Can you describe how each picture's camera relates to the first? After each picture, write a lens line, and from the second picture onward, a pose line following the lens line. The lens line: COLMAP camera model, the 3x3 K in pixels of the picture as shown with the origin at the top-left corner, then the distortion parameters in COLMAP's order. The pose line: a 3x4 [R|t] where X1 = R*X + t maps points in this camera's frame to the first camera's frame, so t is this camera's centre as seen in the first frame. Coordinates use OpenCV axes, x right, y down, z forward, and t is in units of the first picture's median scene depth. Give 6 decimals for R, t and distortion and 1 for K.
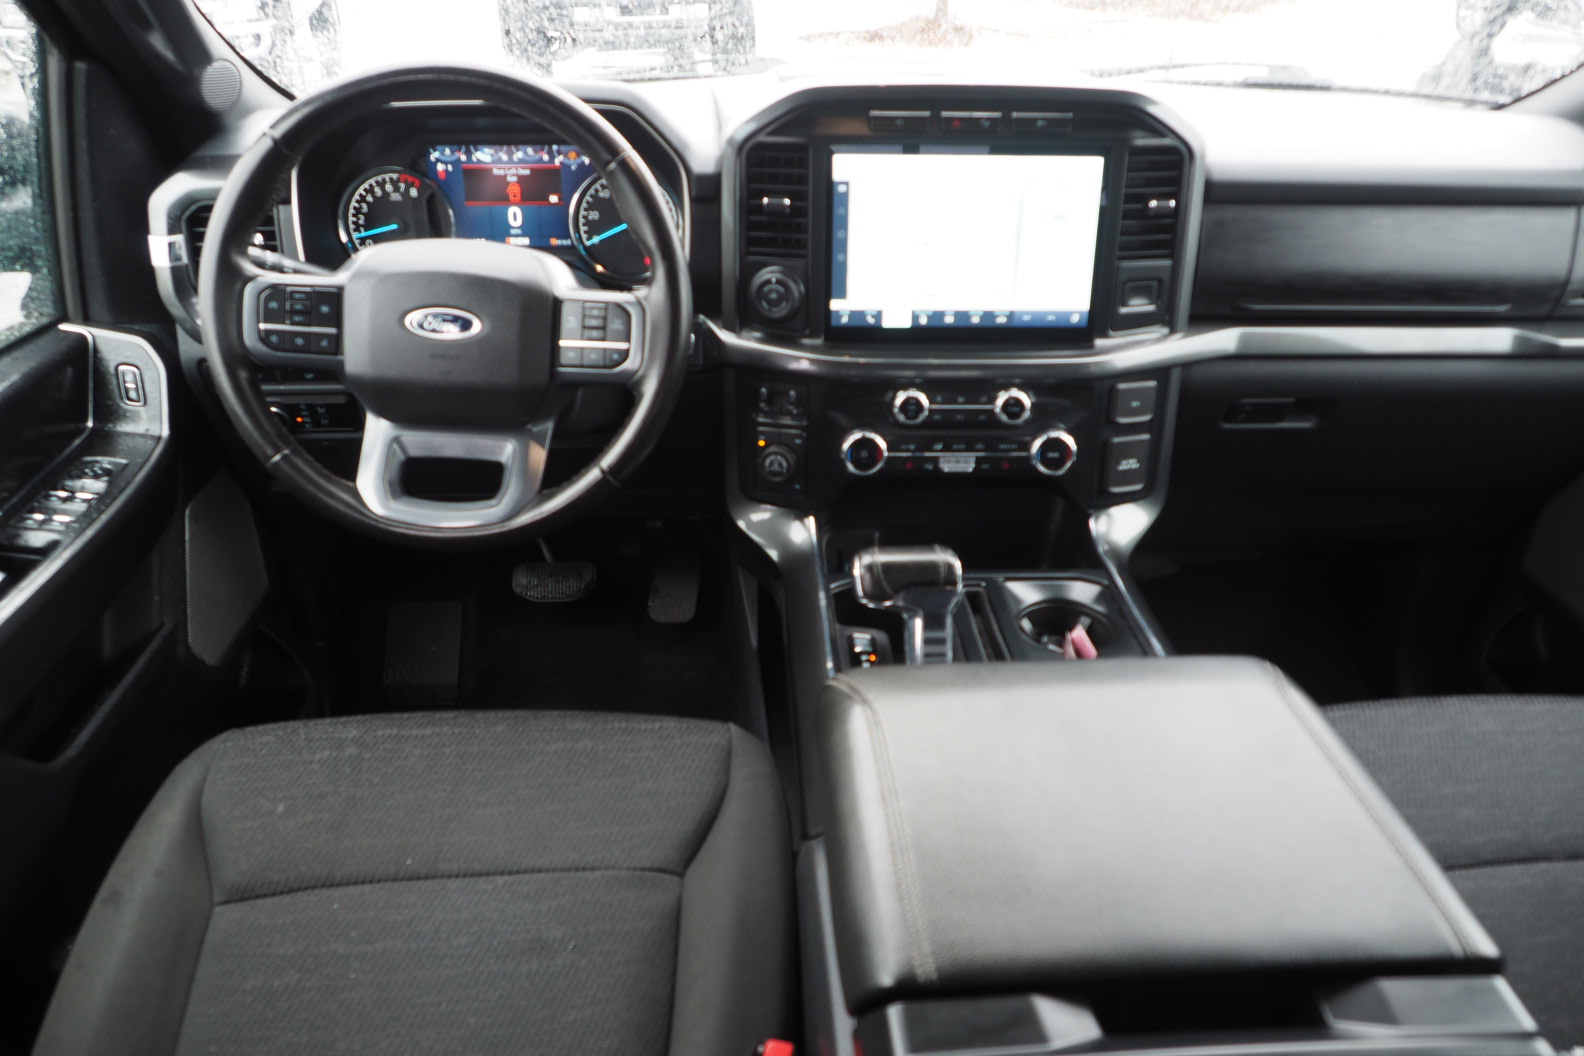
lens RADIAL K [[1138.9, 0, 792.0], [0, 1138.9, 528.0], [0, 0, 1]] dist [-0.005151, -0.000369]
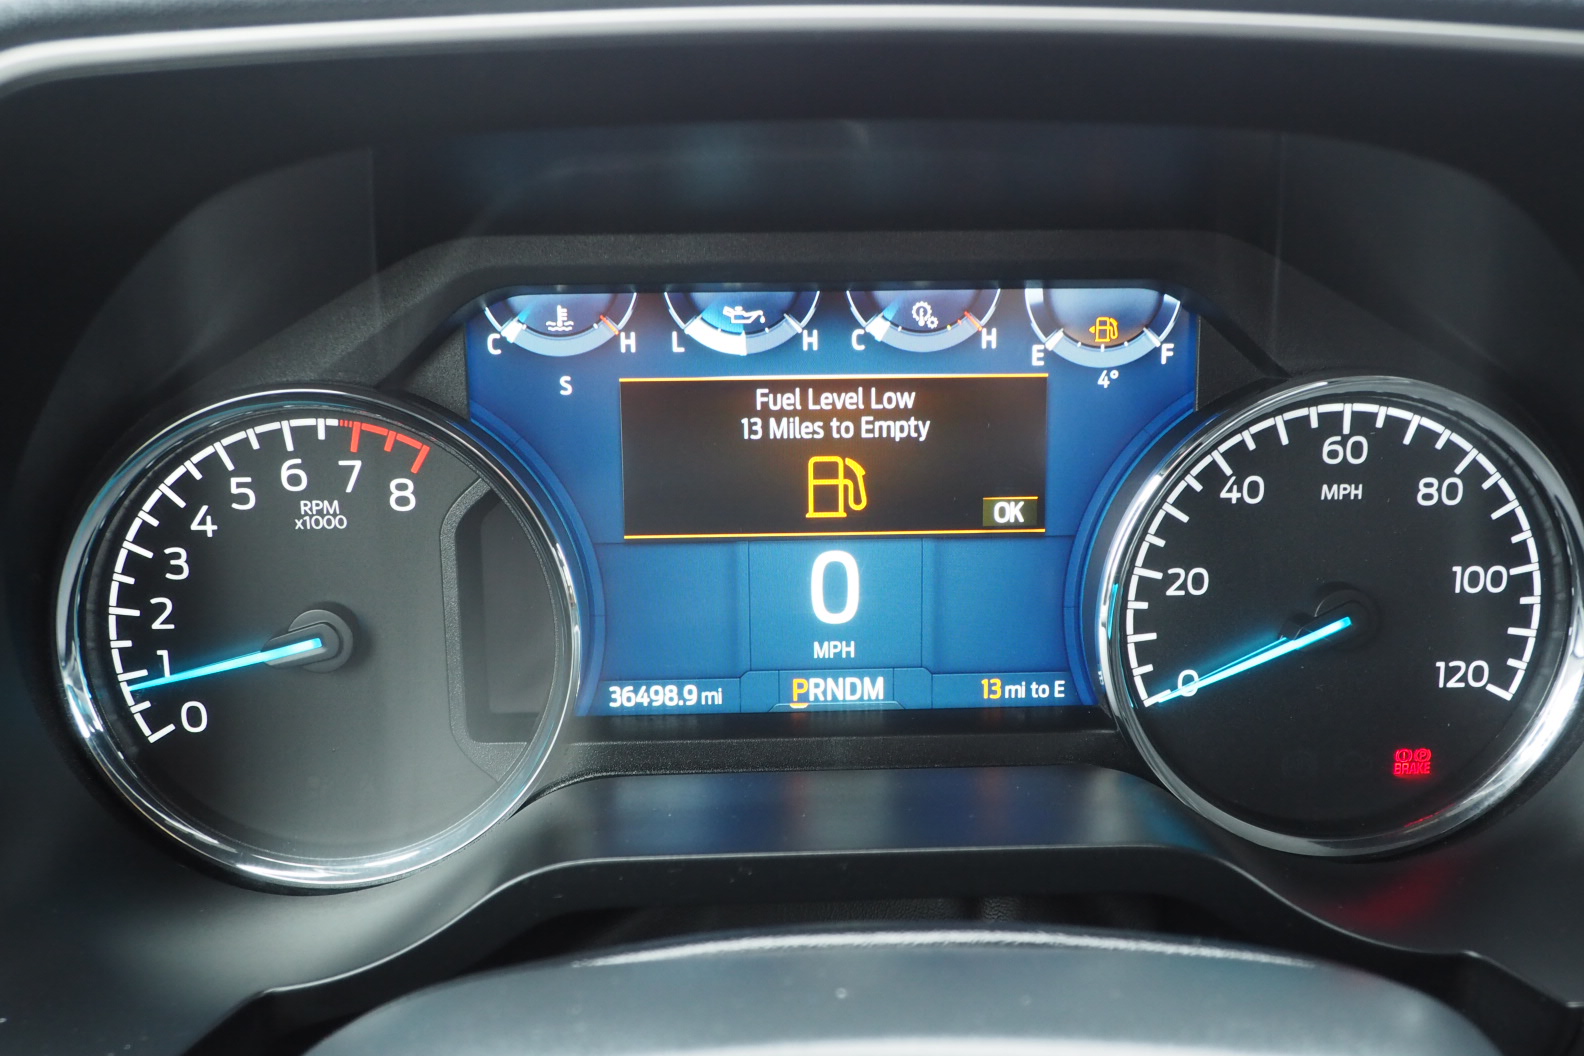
lens RADIAL K [[1480.8, 0, 792.0], [0, 1480.8, 528.0], [0, 0, 1]] dist [-0.006604, 0.007996]
pose [[0.999906, -0.008975, -0.010403, -0.261223], [0.006898, 0.982738, -0.184875, -0.241744], [0.011883, 0.184786, 0.982707, 0.739547]]
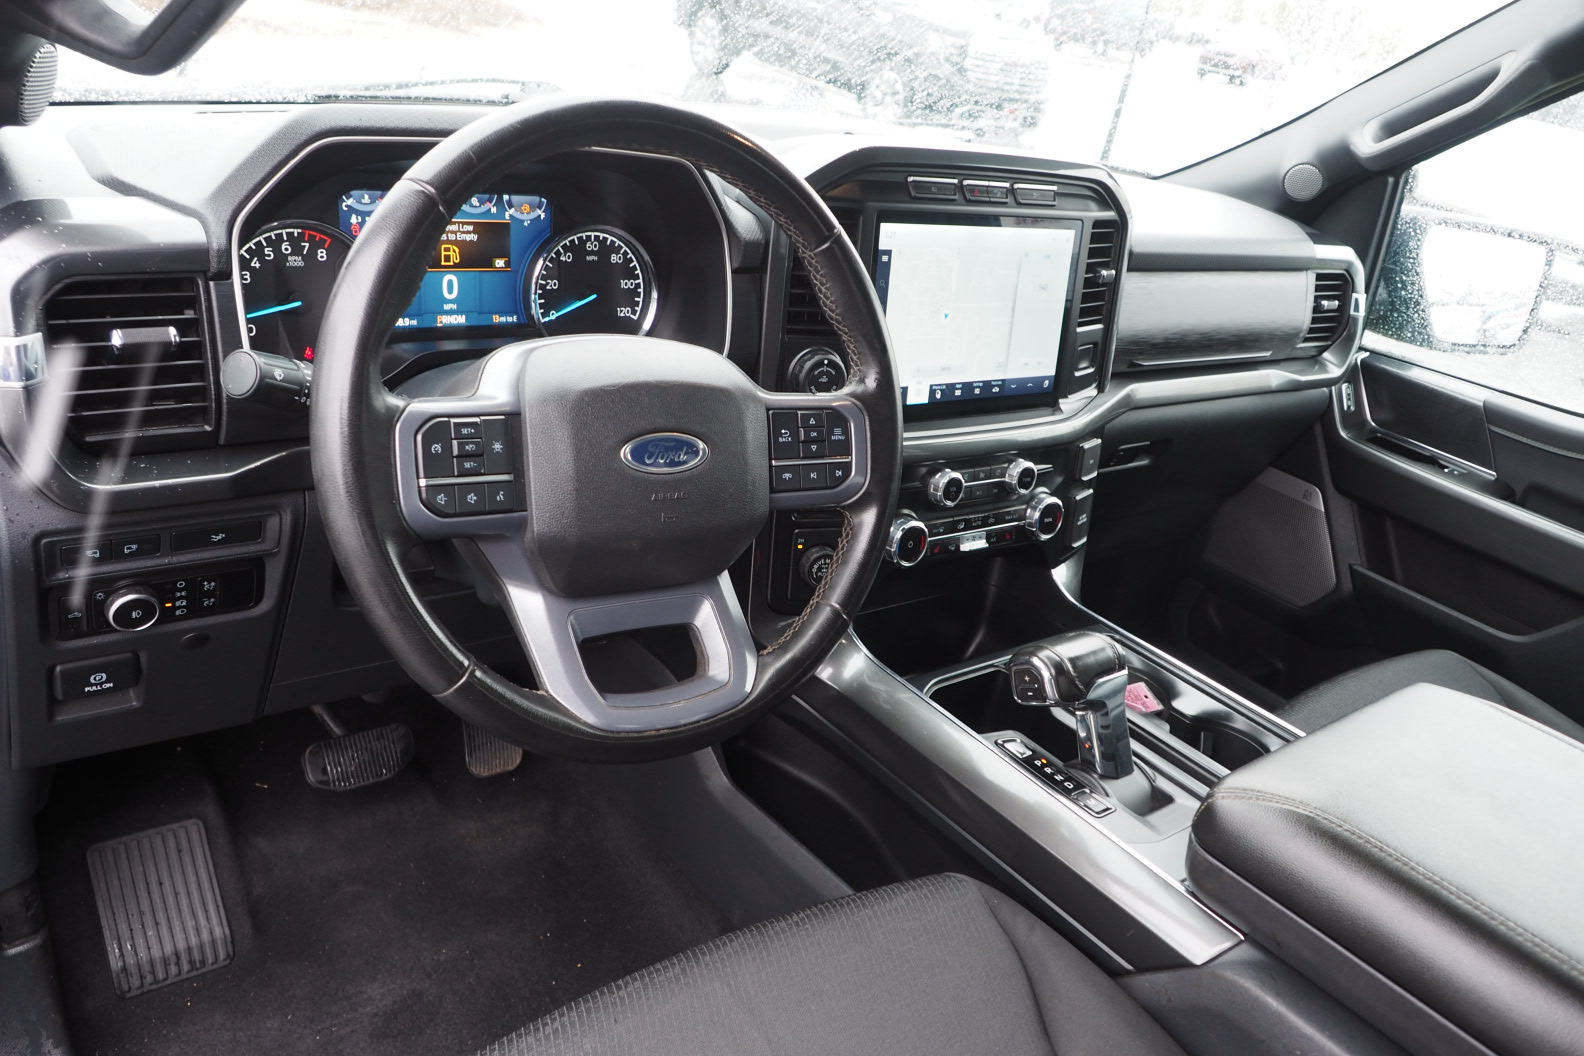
lens RADIAL K [[1191.3, 0, 792.0], [0, 1191.3, 528.0], [0, 0, 1]] dist [-0.010167, -0.000383]
pose [[0.814751, -0.124461, 0.566294, -0.546093], [0.135955, 0.990469, 0.022083, -0.110168], [-0.563646, 0.058999, 0.823907, 0.257756]]
